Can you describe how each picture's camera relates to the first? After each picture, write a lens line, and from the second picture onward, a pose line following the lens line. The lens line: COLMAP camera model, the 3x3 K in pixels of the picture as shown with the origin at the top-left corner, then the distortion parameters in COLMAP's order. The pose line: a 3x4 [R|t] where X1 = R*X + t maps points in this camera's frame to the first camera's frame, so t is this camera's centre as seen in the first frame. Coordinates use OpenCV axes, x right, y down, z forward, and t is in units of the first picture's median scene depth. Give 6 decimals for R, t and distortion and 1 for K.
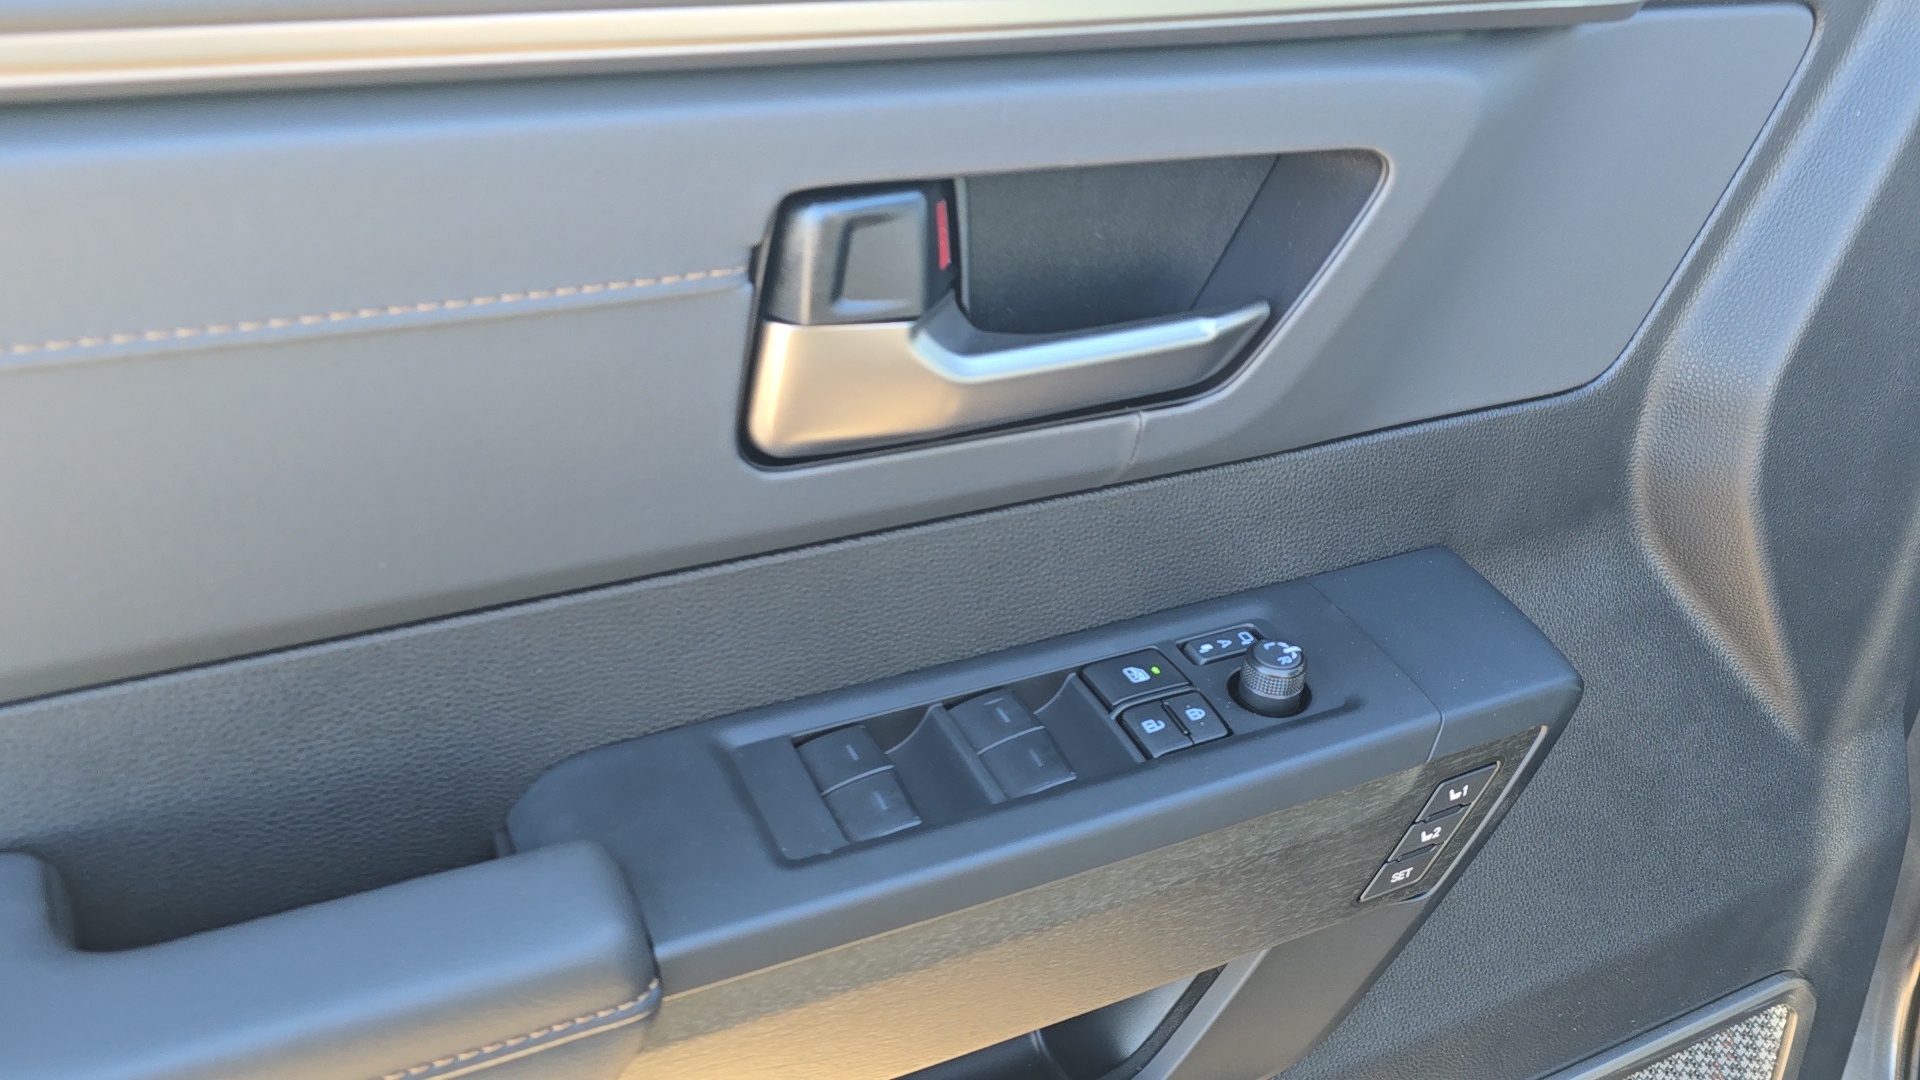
lens RADIAL K [[1644.2, 0, 960.0], [0, 1644.2, 540.0], [0, 0, 1]] dist [-0.005306, 0.003172]
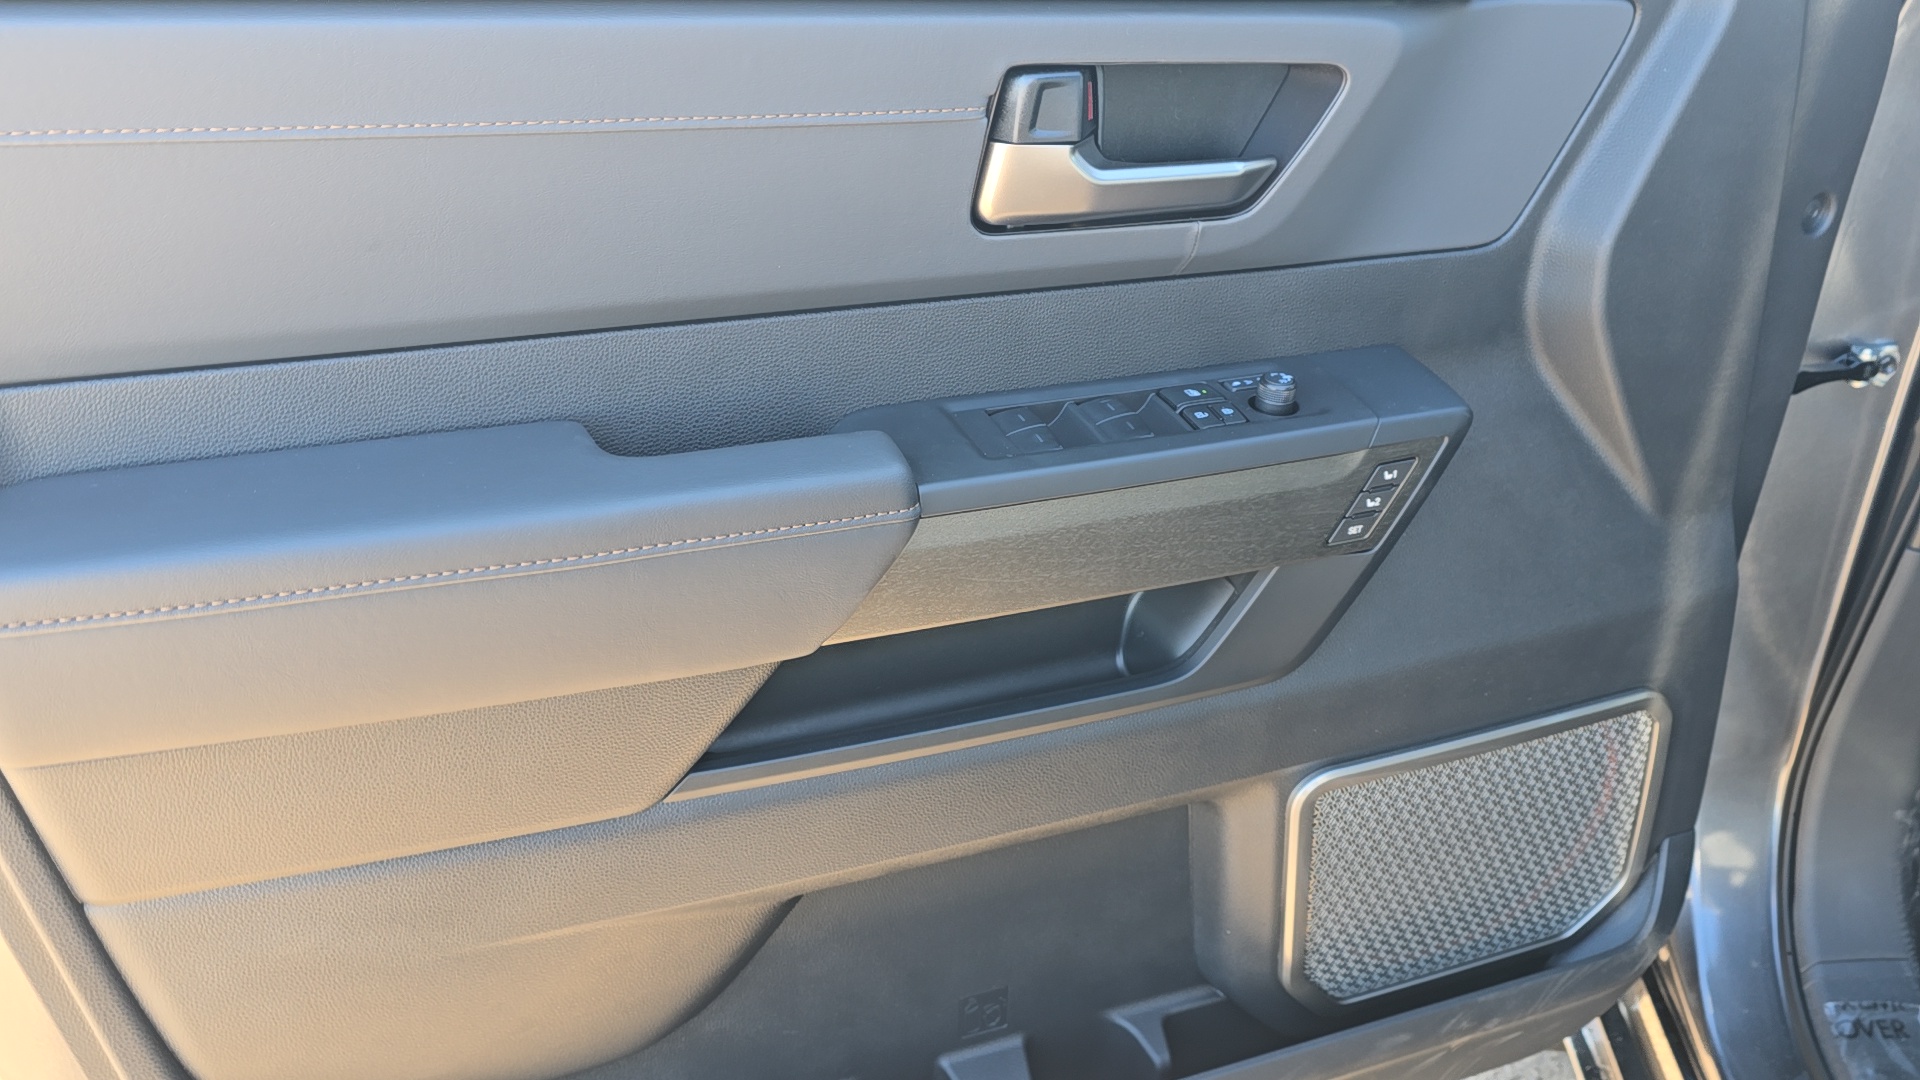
lens RADIAL K [[1579.8, 0, 960.0], [0, 1579.8, 540.0], [0, 0, 1]] dist [-0.004622, -0.003632]
pose [[0.998027, 0.033481, -0.053113, -0.036521], [-0.035068, 0.998957, -0.029228, 0.289166], [0.052079, 0.031032, 0.998161, -0.594766]]
